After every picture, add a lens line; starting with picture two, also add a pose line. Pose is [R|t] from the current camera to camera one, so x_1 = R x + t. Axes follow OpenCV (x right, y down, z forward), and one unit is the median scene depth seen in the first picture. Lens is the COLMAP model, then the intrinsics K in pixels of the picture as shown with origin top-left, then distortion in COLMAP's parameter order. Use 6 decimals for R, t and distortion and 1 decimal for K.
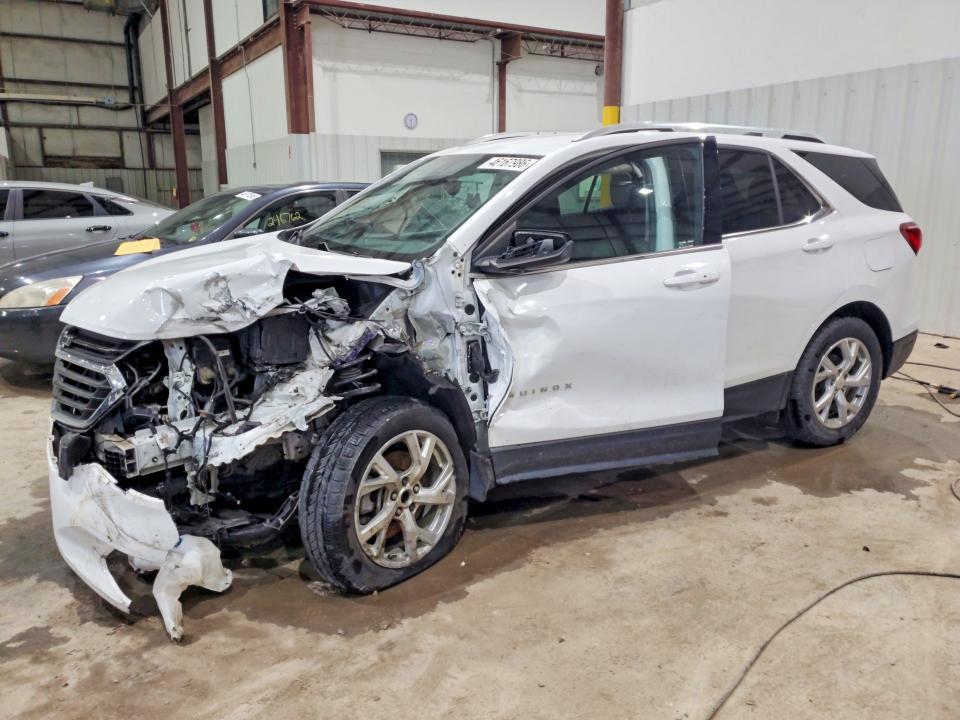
lens RADIAL K [[754.0, 0, 480.0], [0, 754.0, 360.0], [0, 0, 1]] dist [0.012335, 0.006641]
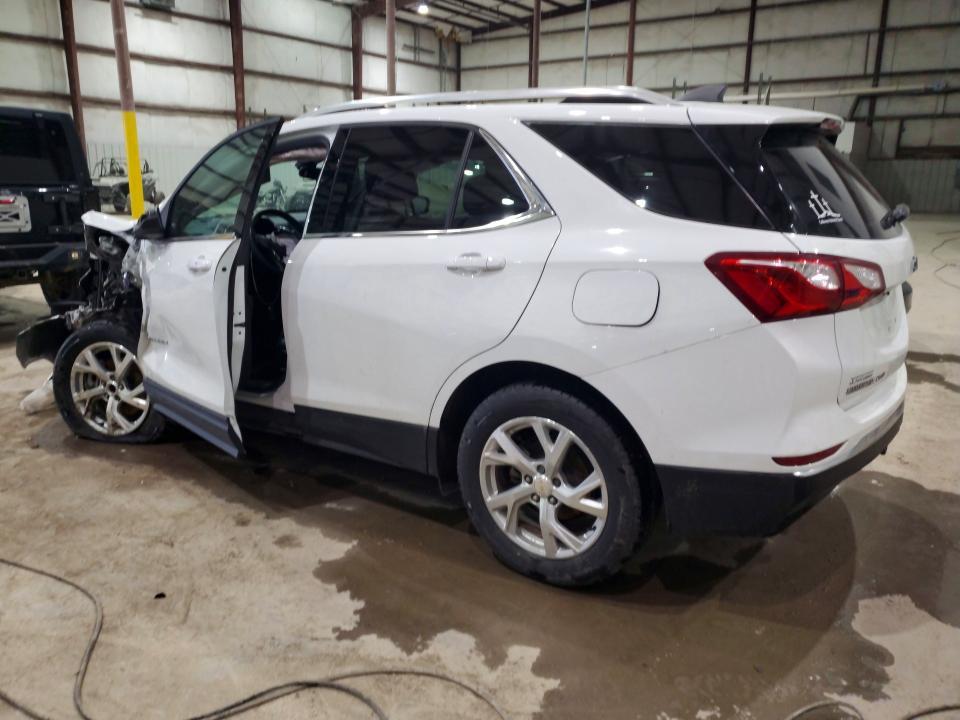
lens RADIAL K [[737.0, 0, 479.1], [0, 737.0, 374.8], [0, 0, 1]] dist [-0.001794, 0.003444]
pose [[0.424037, 0.239408, -0.873428, 1.119567], [-0.207748, 0.964423, 0.163491, -0.174466], [0.881495, 0.112126, 0.458687, 0.757447]]
